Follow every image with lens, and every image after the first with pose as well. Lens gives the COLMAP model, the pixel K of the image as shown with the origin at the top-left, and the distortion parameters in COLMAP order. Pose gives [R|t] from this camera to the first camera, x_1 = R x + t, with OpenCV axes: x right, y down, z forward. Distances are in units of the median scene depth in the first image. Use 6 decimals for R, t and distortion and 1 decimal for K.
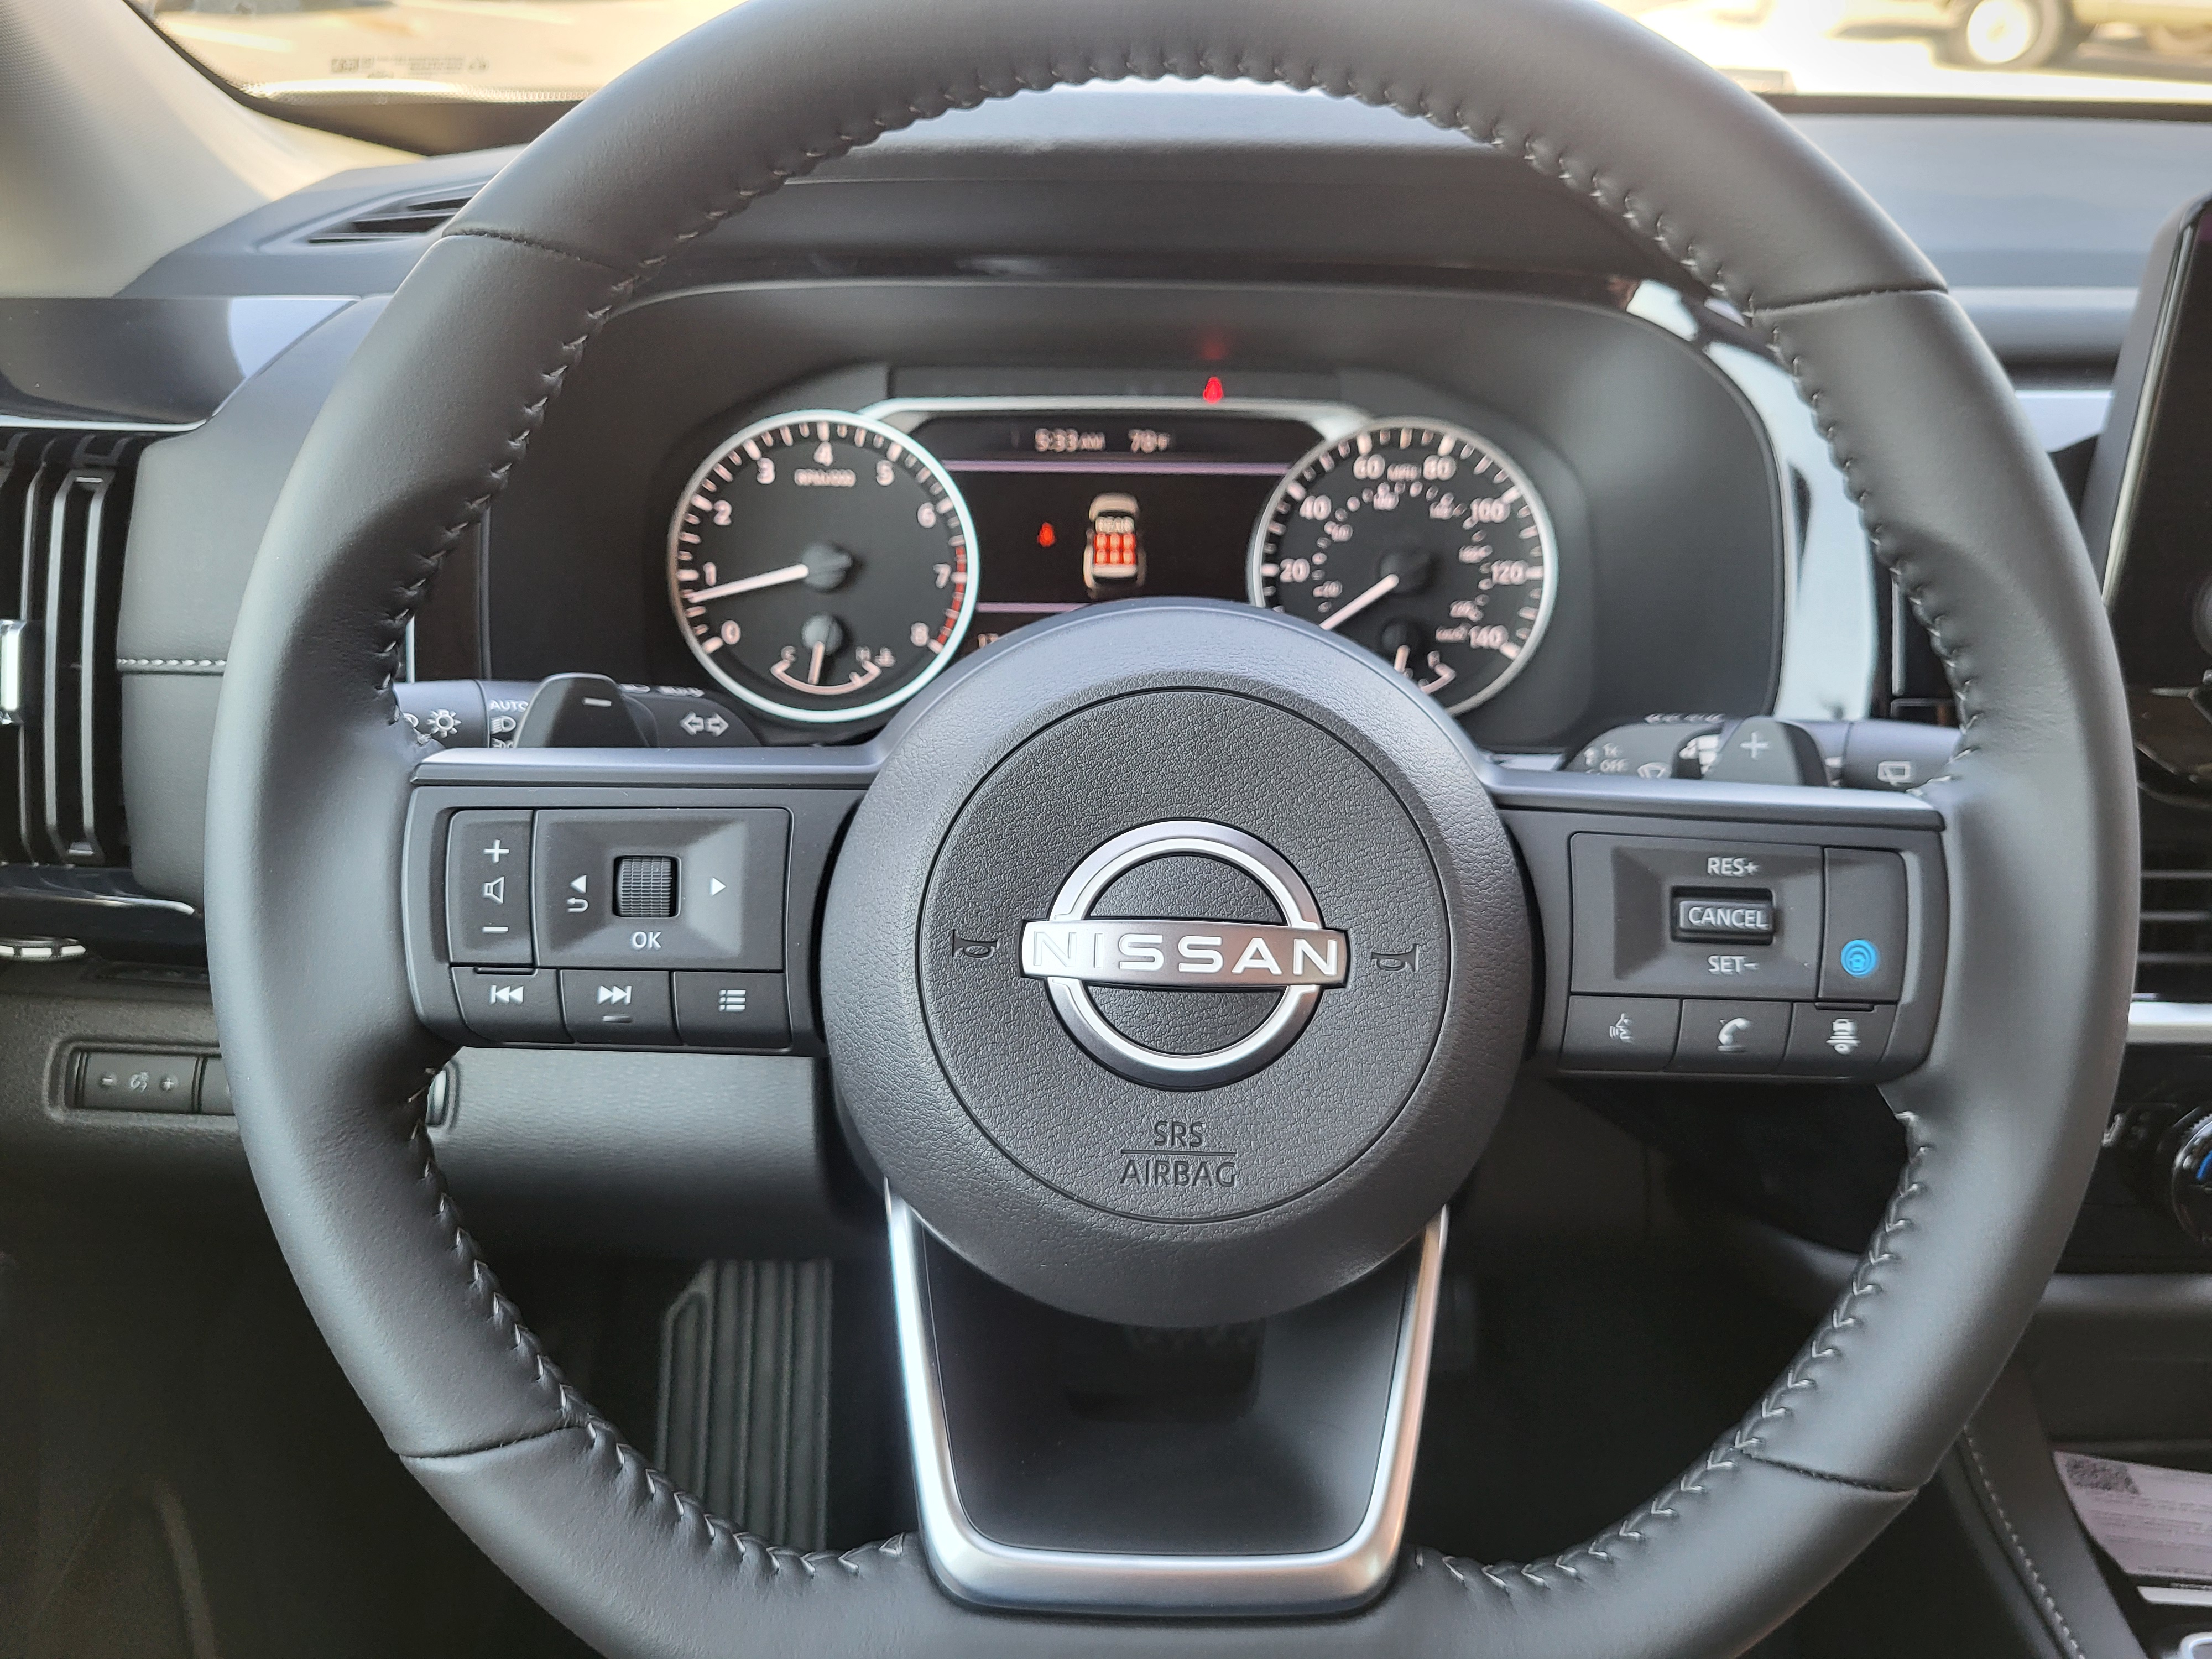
lens RADIAL K [[1701.8, 0, 1133.4], [0, 1701.8, 825.6], [0, 0, 1]] dist [0.017180, 0.002128]
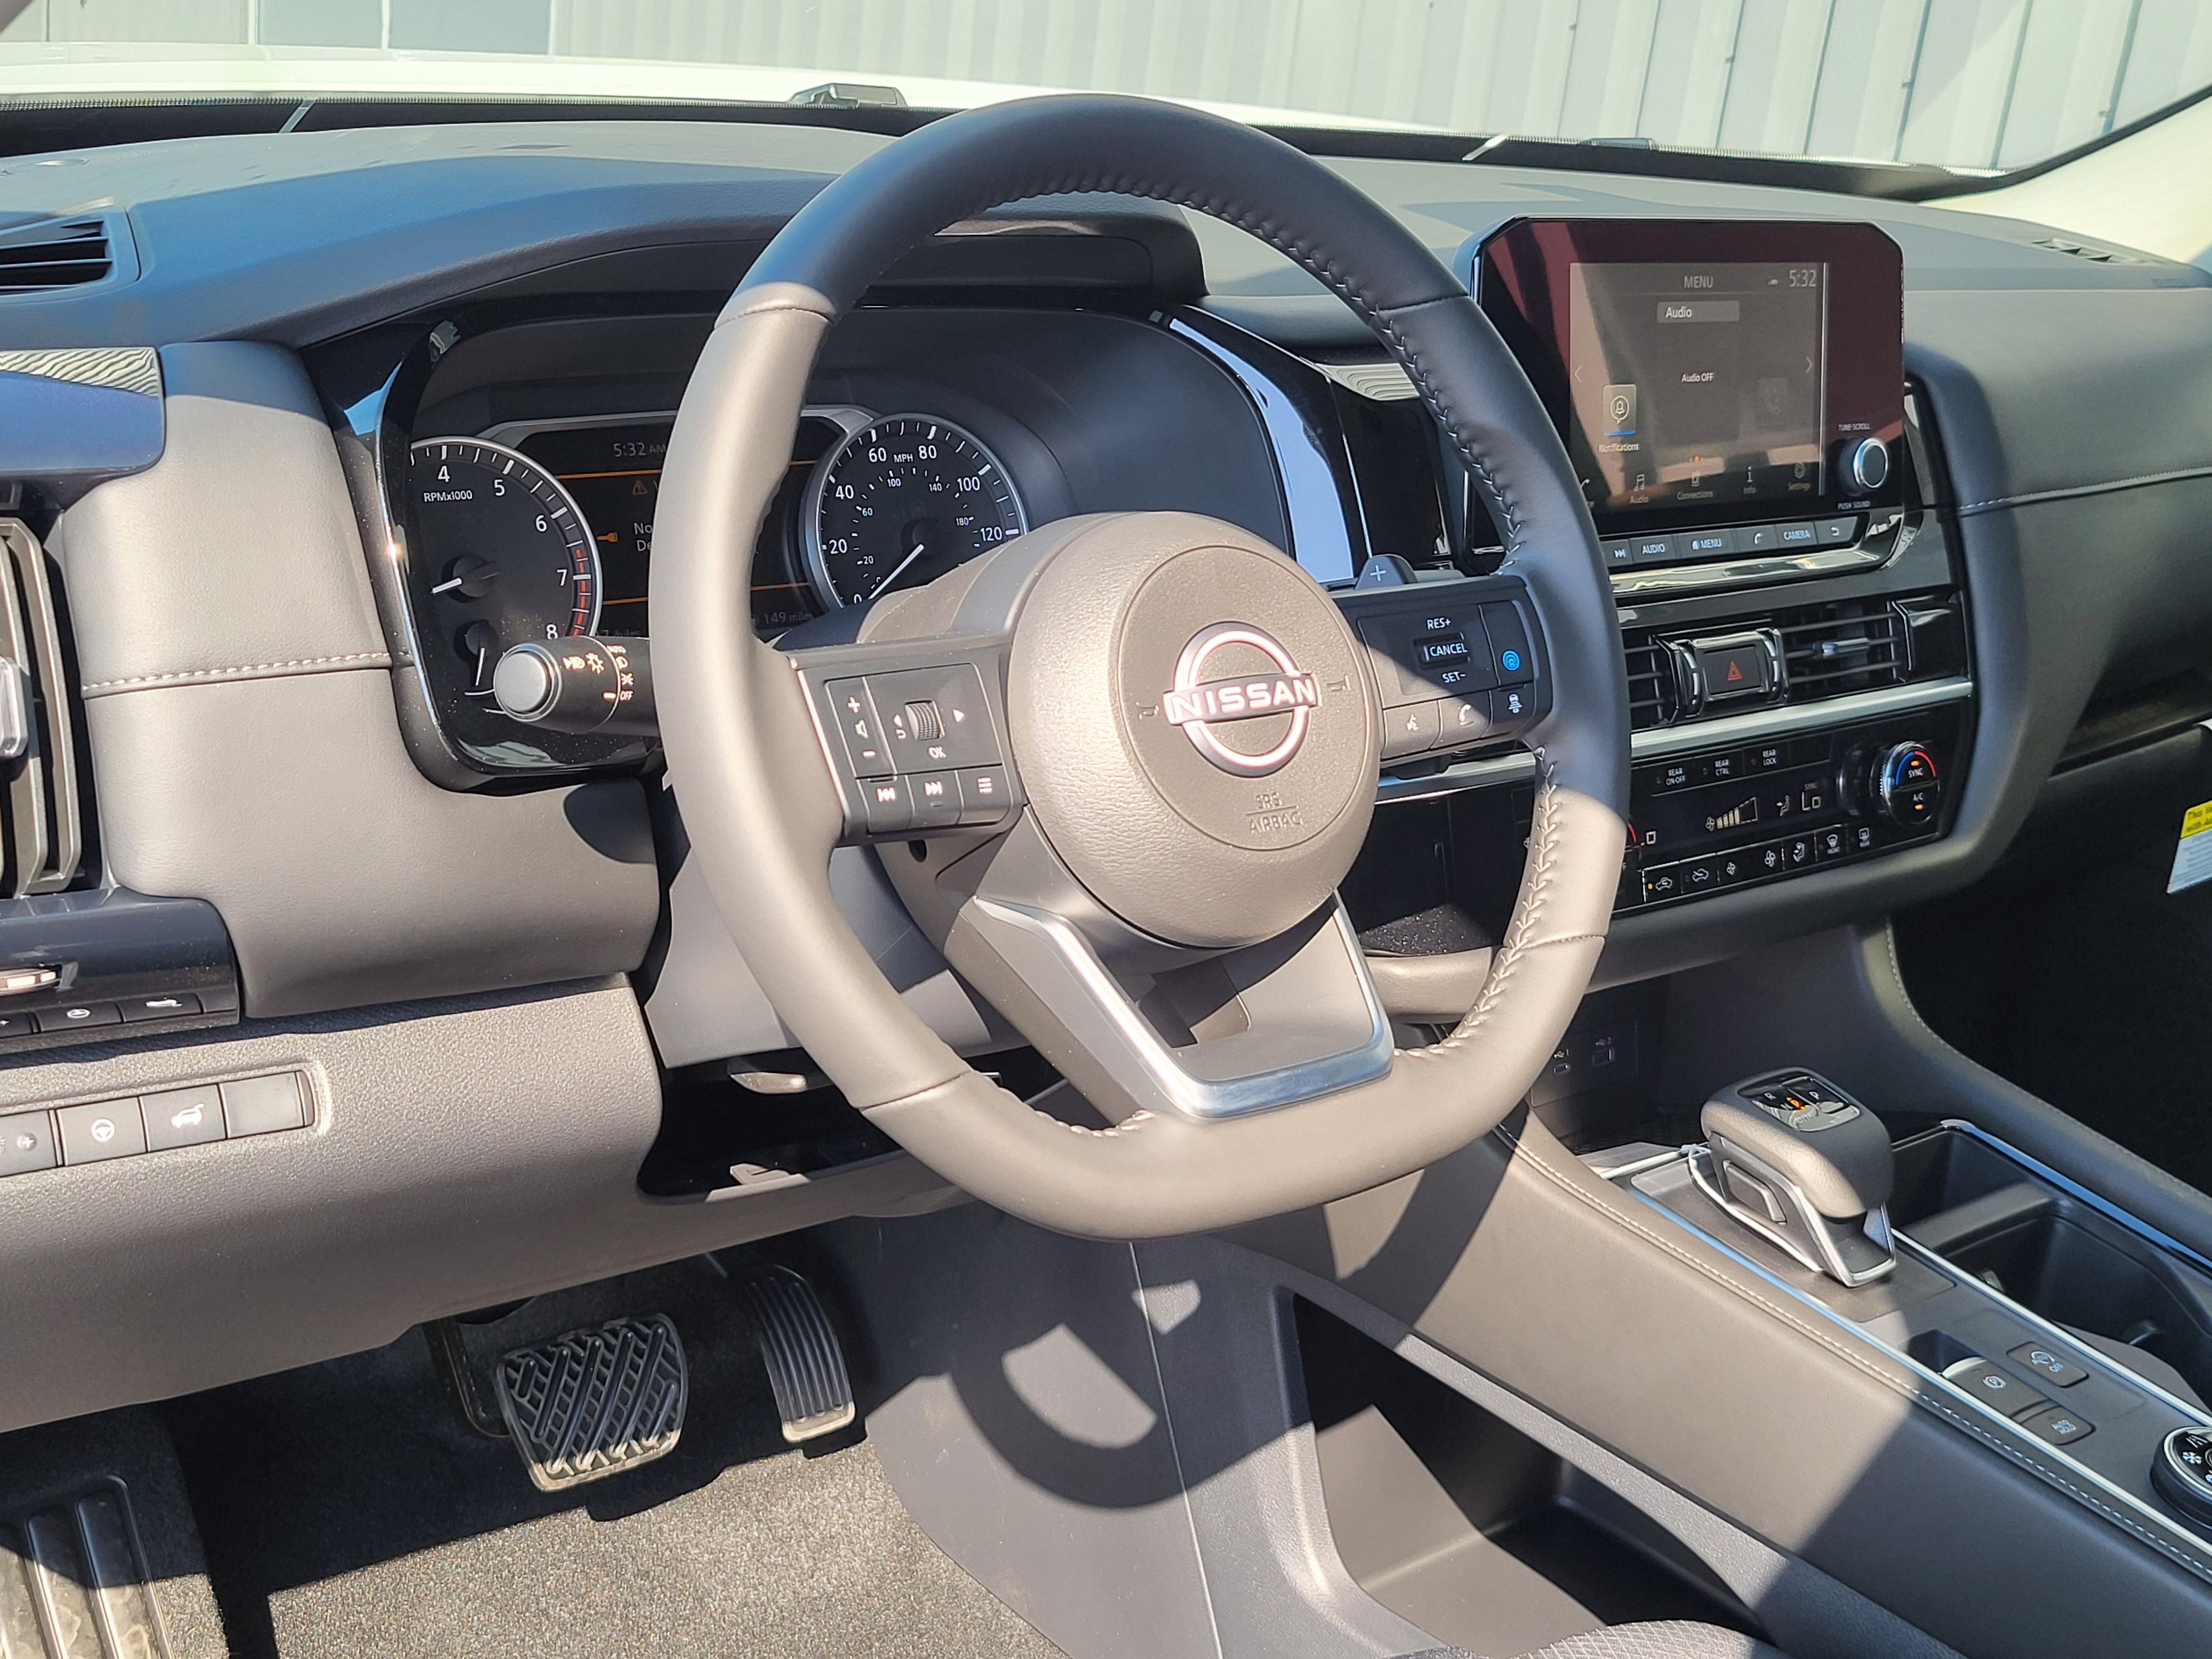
lens RADIAL K [[2697.8, 0, 1106.0], [0, 2697.8, 829.5], [0, 0, 1]] dist [0.003174, -0.017577]
pose [[0.800261, -0.142312, 0.582519, -1.153295], [0.202572, 0.978481, -0.039244, 0.197536], [-0.564399, 0.149408, 0.811869, -0.750953]]
